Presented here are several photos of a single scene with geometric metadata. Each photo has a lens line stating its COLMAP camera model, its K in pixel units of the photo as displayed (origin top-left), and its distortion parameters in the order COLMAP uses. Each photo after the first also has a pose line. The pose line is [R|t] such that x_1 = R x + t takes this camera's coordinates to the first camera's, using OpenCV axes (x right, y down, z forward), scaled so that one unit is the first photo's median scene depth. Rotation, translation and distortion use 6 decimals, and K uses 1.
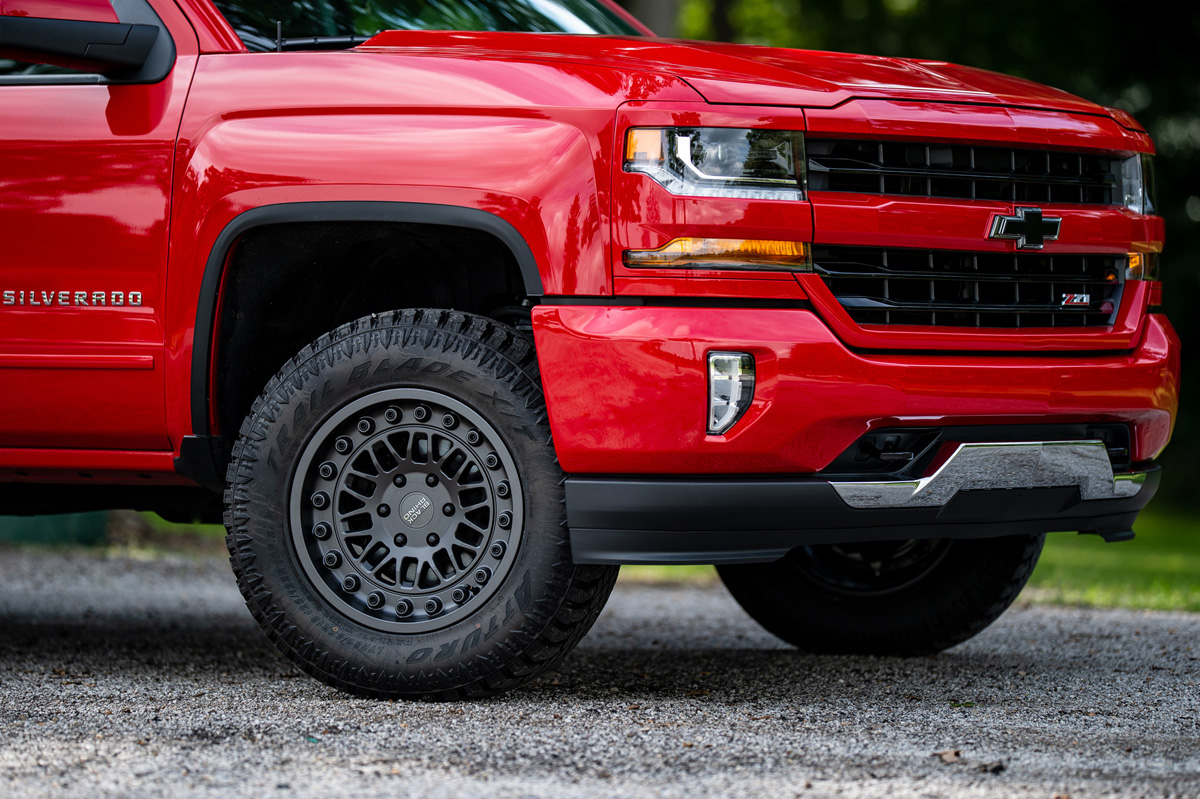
lens RADIAL K [[4726.1, 0, 600.0], [0, 4726.1, 401.2], [0, 0, 1]] dist [0.288673, 0.000000]
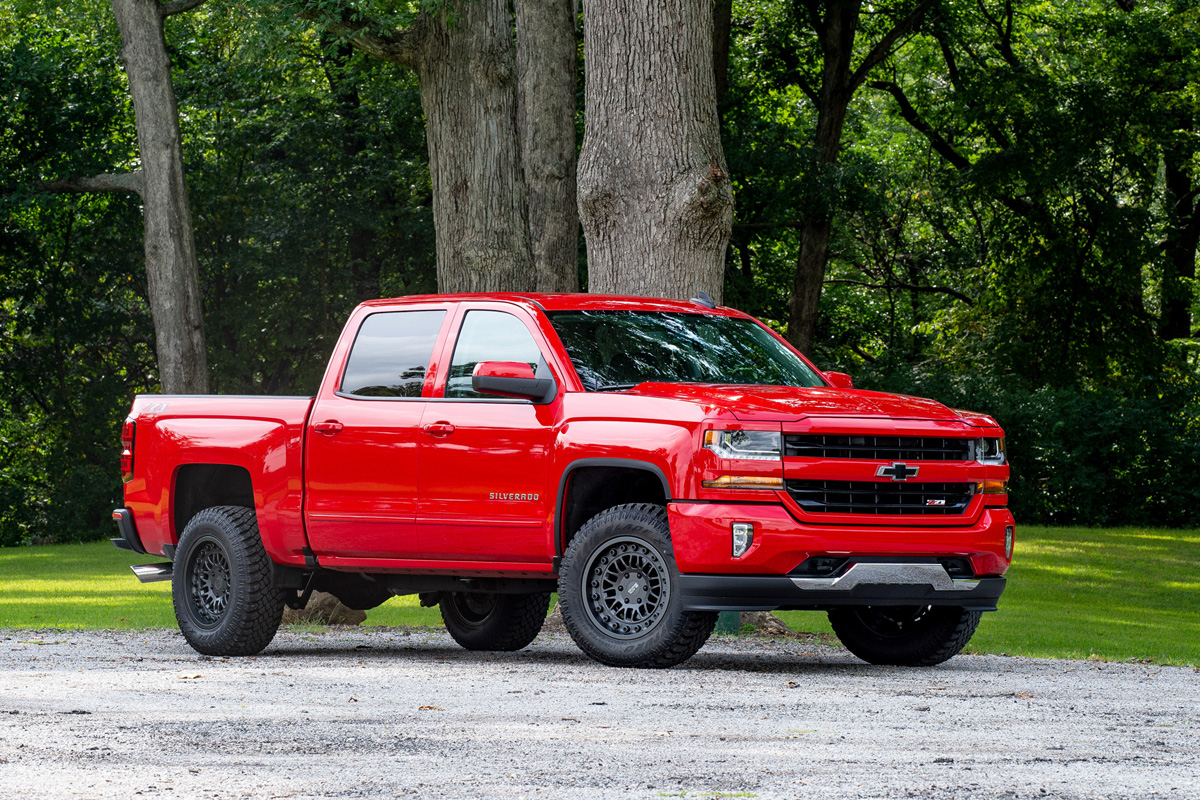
lens RADIAL K [[4726.1, 0, 599.9], [0, 4726.1, 399.6], [0, 0, 1]] dist [0.288673, 0.000000]
pose [[0.969704, 0.005650, -0.244216, 0.525542], [-0.014817, 0.999252, -0.035717, 0.013438], [0.243832, 0.038254, 0.969063, -1.311219]]
